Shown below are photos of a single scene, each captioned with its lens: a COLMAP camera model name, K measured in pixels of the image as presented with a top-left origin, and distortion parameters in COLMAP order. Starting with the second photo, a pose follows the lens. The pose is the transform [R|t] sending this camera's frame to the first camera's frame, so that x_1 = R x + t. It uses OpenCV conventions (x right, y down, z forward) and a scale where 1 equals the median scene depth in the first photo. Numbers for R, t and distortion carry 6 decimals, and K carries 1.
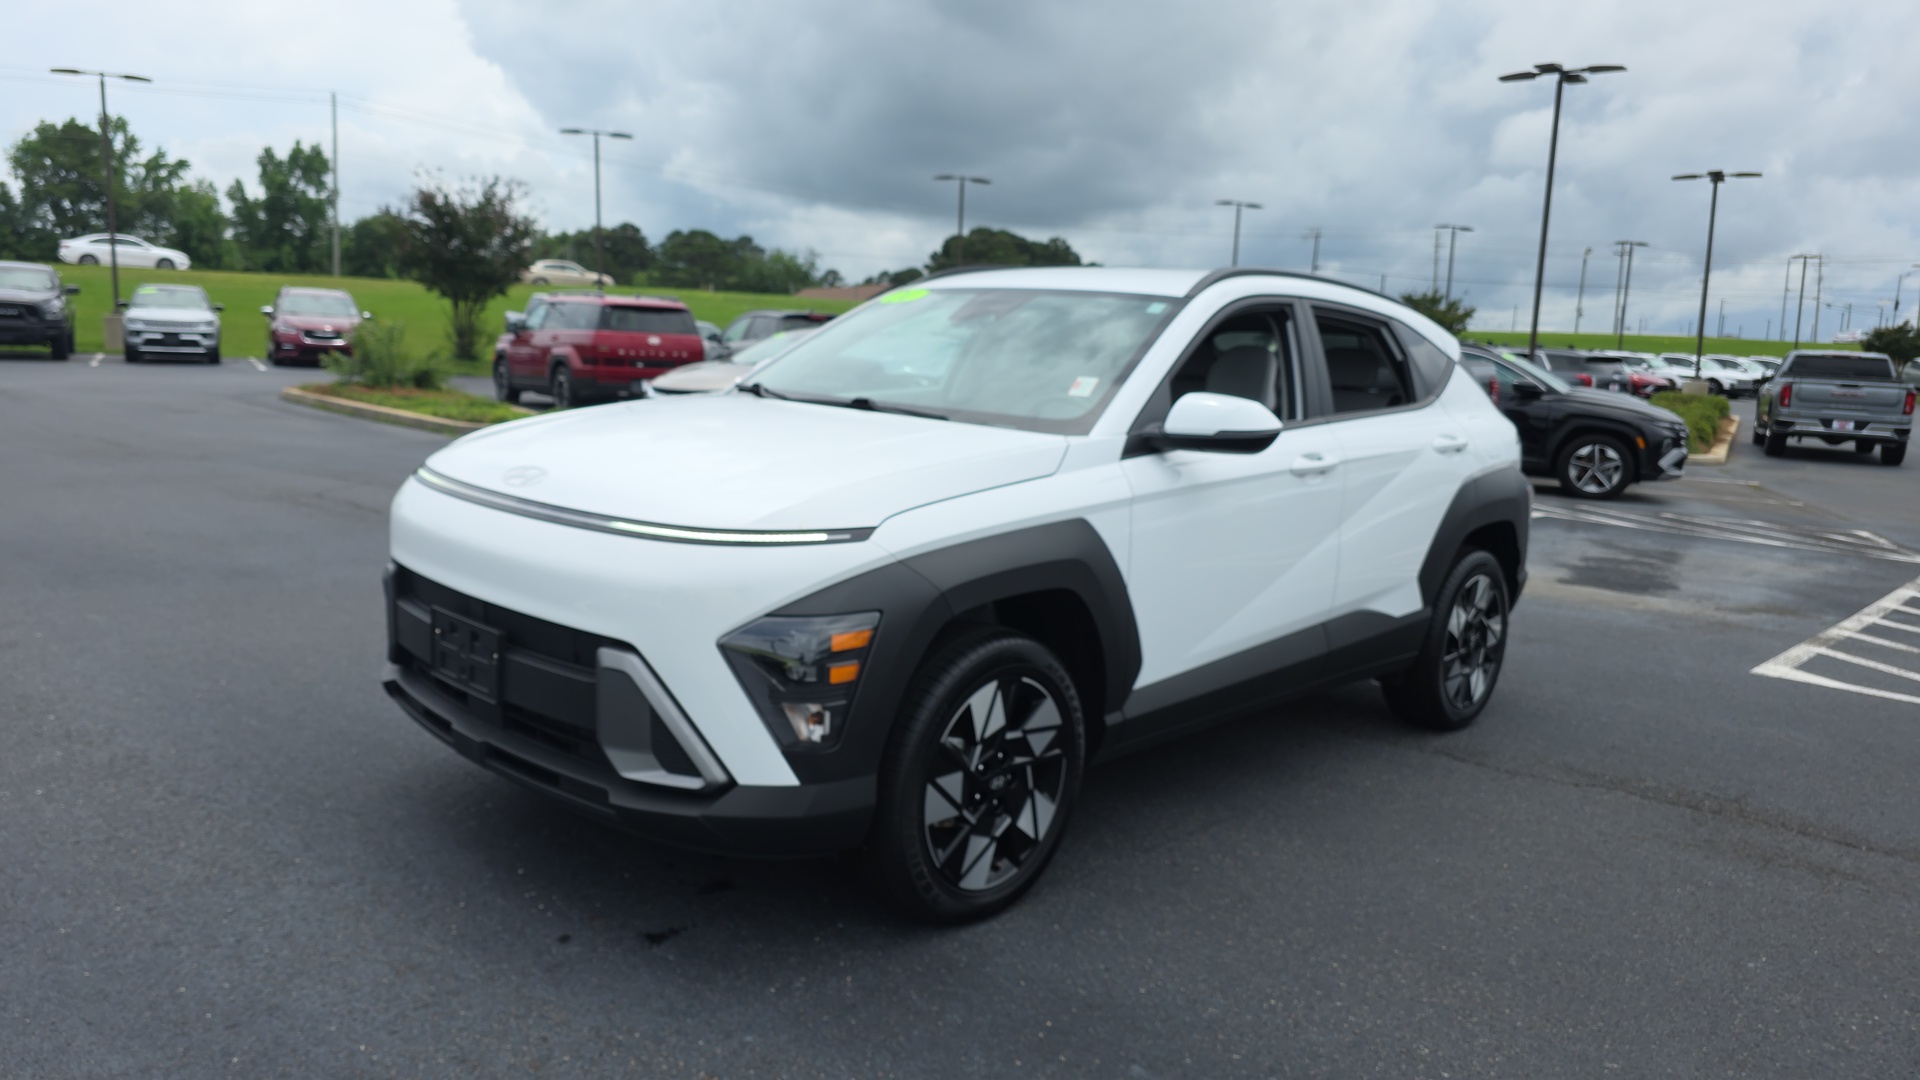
lens RADIAL K [[1318.7, 0, 962.4], [0, 1318.7, 541.3], [0, 0, 1]] dist [0.044848, -0.058155]
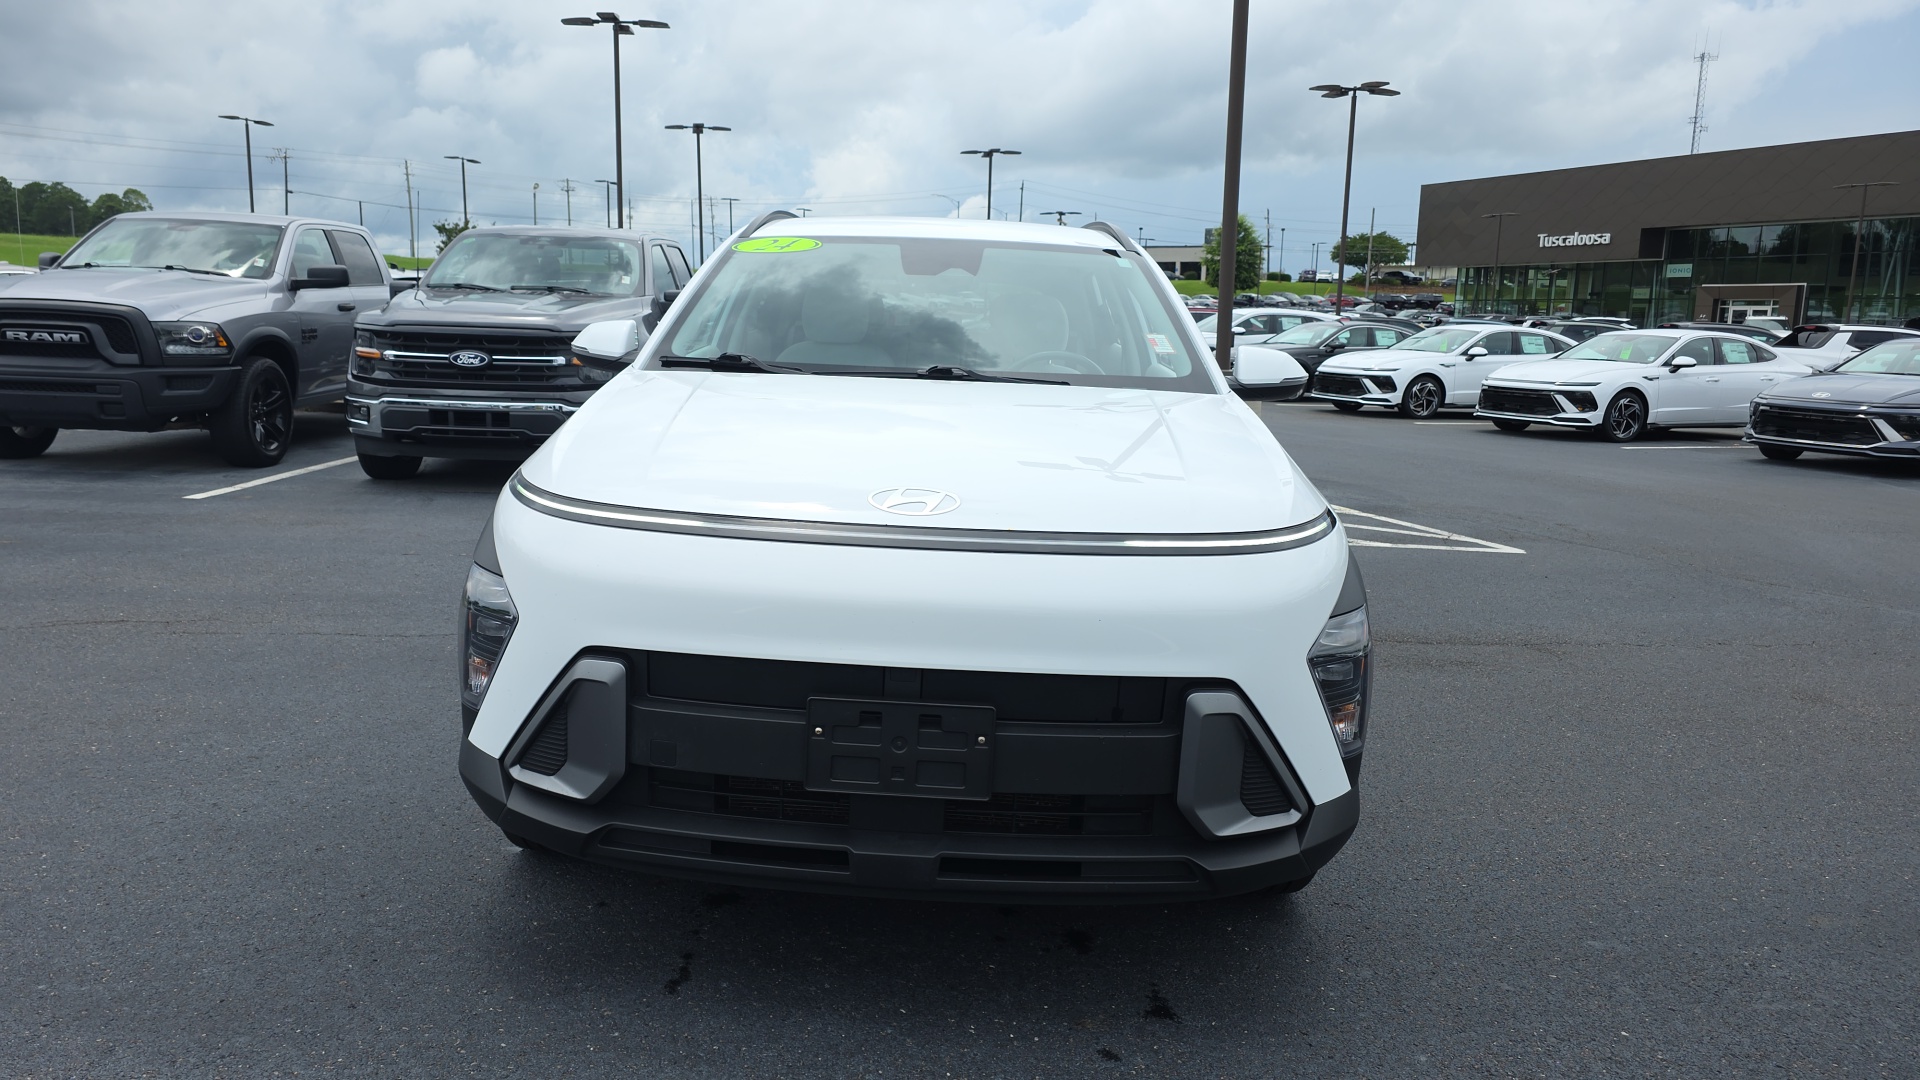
lens RADIAL K [[1253.0, 0, 960.9], [0, 1253.0, 537.9], [0, 0, 1]] dist [0.006172, 0.001503]
pose [[0.739234, -0.143724, 0.657933, -0.815164], [0.103340, 0.989600, 0.100066, -0.100067], [-0.665472, -0.005981, 0.746399, 0.478110]]
